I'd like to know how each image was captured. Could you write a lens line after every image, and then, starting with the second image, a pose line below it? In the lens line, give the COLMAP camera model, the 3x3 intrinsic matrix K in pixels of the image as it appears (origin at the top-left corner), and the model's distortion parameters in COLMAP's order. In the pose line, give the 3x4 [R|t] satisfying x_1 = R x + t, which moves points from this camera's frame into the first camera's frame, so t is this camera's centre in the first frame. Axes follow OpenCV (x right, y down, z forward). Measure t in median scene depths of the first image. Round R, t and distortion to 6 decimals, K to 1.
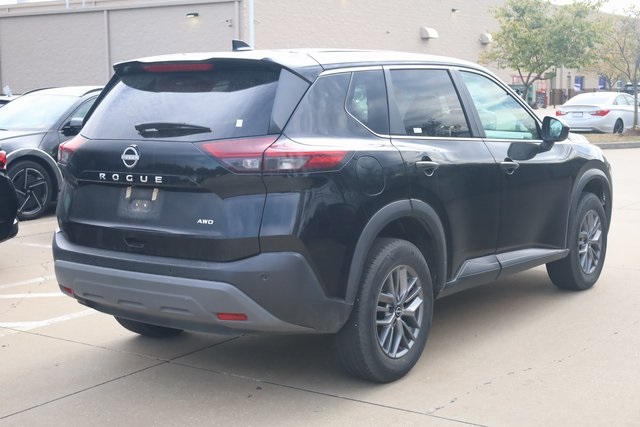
lens RADIAL K [[962.2, 0, 319.4], [0, 962.2, 214.2], [0, 0, 1]] dist [-0.000901, 0.000000]
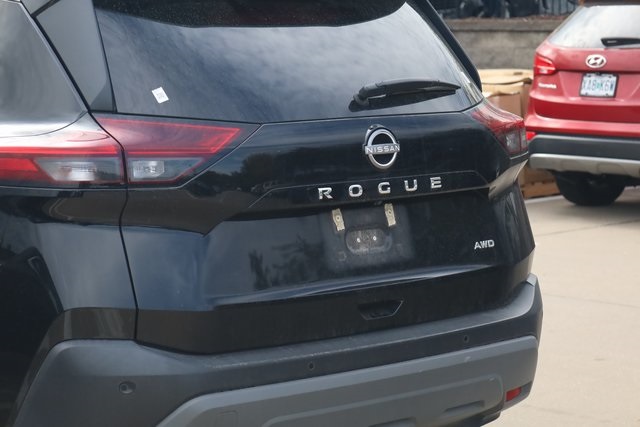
lens RADIAL K [[1876.4, 0, 319.2], [0, 1876.4, 212.8], [0, 0, 1]] dist [-0.178286, 0.000000]
pose [[0.214942, -0.091898, 0.972294, -1.201246], [0.129627, 0.989439, 0.064862, -0.094943], [-0.967986, 0.112094, 0.224584, 0.799902]]
